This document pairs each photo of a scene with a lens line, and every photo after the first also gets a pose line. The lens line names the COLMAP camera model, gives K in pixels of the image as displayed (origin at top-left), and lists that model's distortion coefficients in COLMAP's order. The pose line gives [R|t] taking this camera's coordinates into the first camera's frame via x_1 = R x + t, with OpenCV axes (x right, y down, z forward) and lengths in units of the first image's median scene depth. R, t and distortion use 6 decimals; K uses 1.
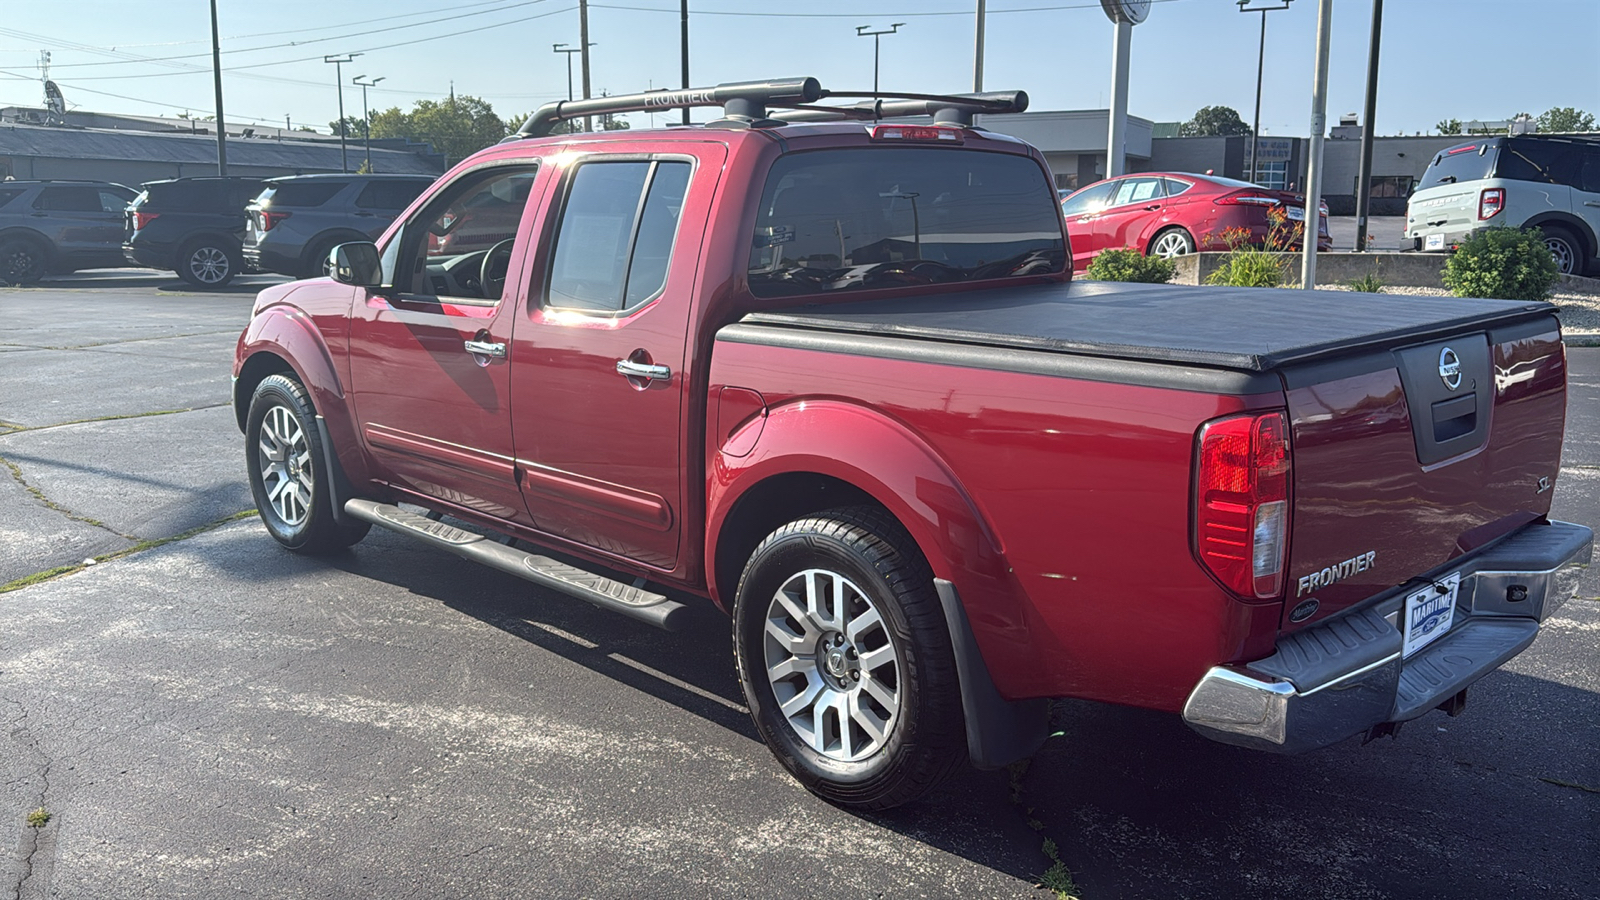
lens RADIAL K [[1370.8, 0, 800.0], [0, 1370.8, 450.0], [0, 0, 1]] dist [0.199697, -0.414620]
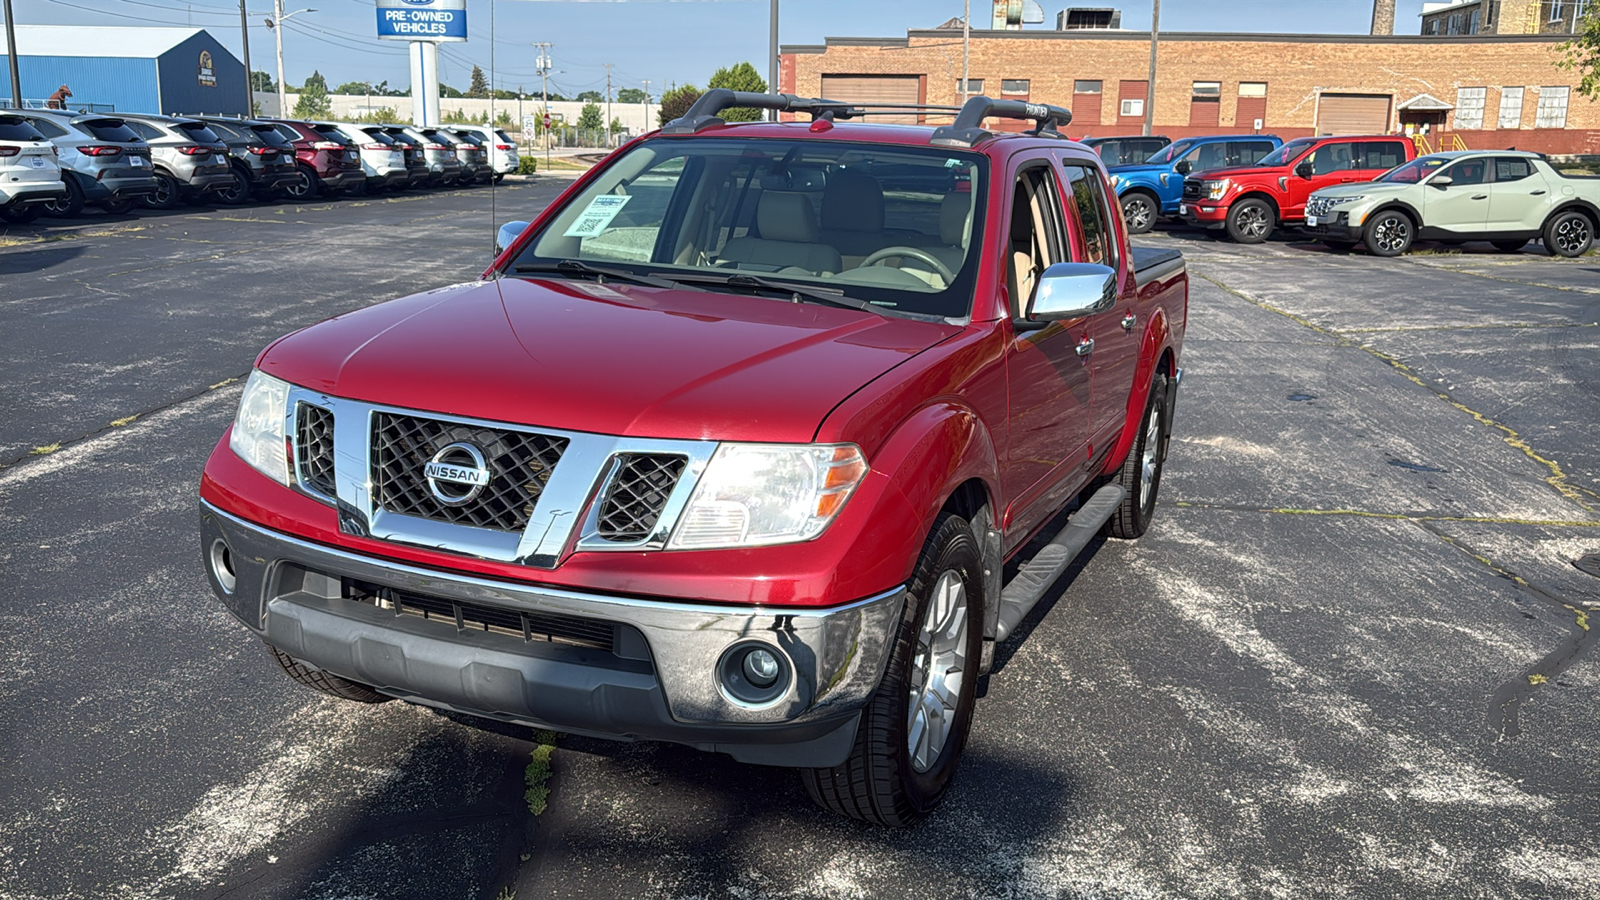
lens RADIAL K [[1356.1, 0, 797.1], [0, 1356.1, 456.2], [0, 0, 1]] dist [0.150367, -0.289794]
pose [[-0.390957, -0.214228, 0.895131, -0.327920], [0.129780, 0.949989, 0.284040, -0.096310], [-0.911213, 0.227217, -0.343602, 0.479033]]
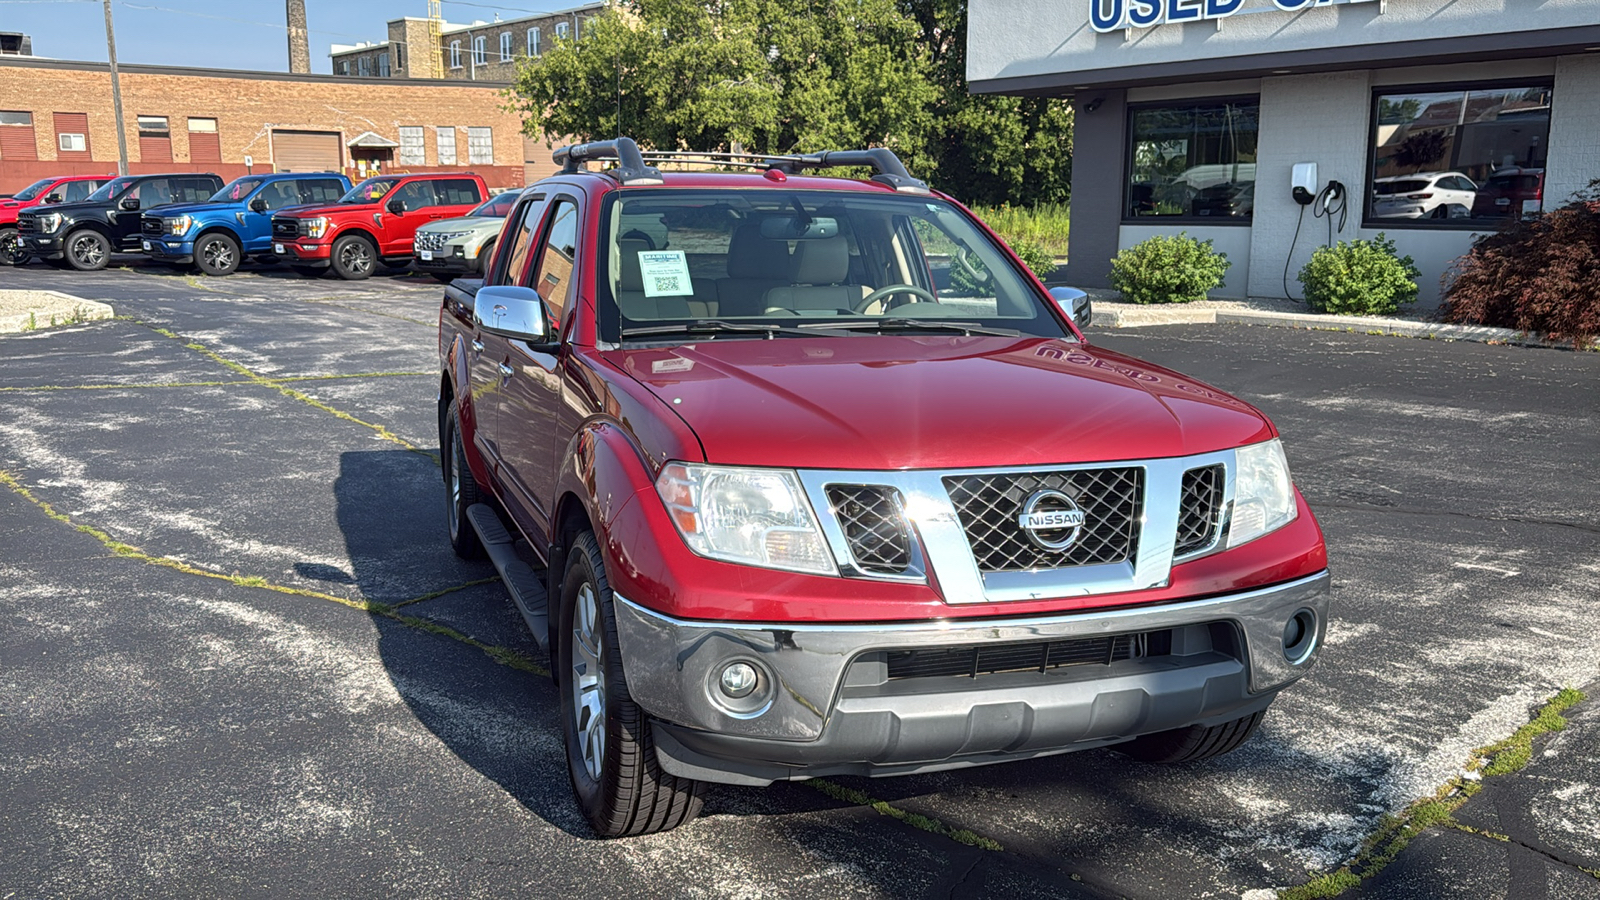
lens RADIAL K [[1356.1, 0, 797.1], [0, 1356.1, 456.2], [0, 0, 1]] dist [0.150367, -0.289794]
pose [[-0.911294, -0.081965, 0.403516, -0.179533], [0.063676, 0.940144, 0.334774, -0.123737], [-0.406803, 0.330772, -0.851529, 0.641929]]
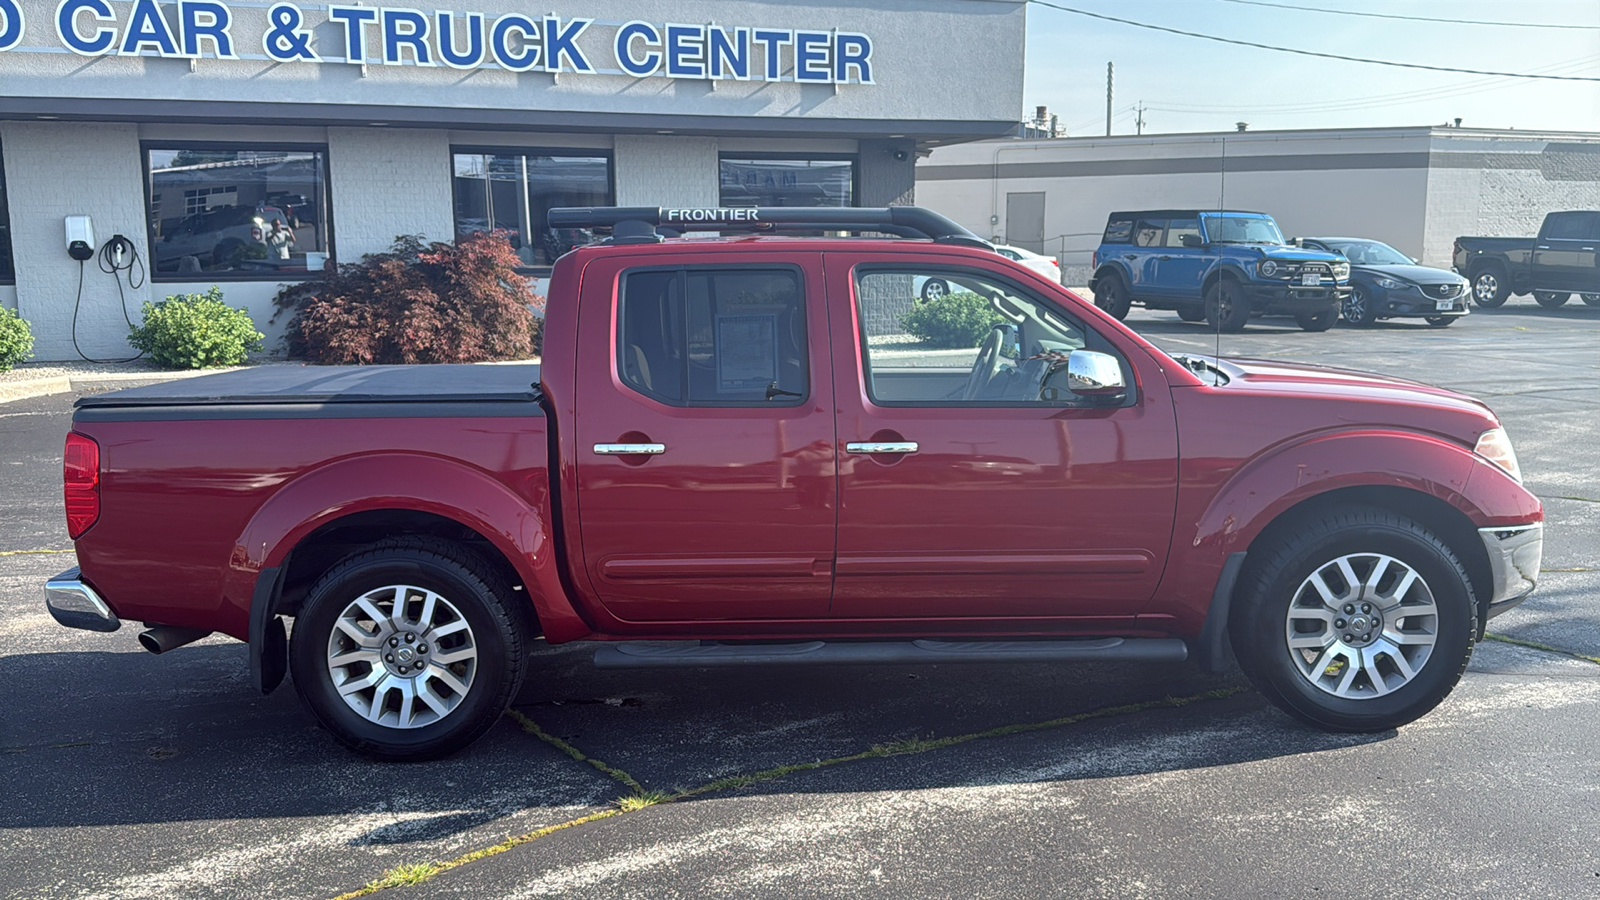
lens RADIAL K [[1371.2, 0, 791.8], [0, 1371.2, 448.1], [0, 0, 1]] dist [0.153641, -0.296123]
pose [[-0.707126, 0.108216, -0.698758, 0.248250], [-0.113105, 0.958184, 0.262852, -0.117941], [0.697983, 0.264902, -0.665317, 0.578753]]
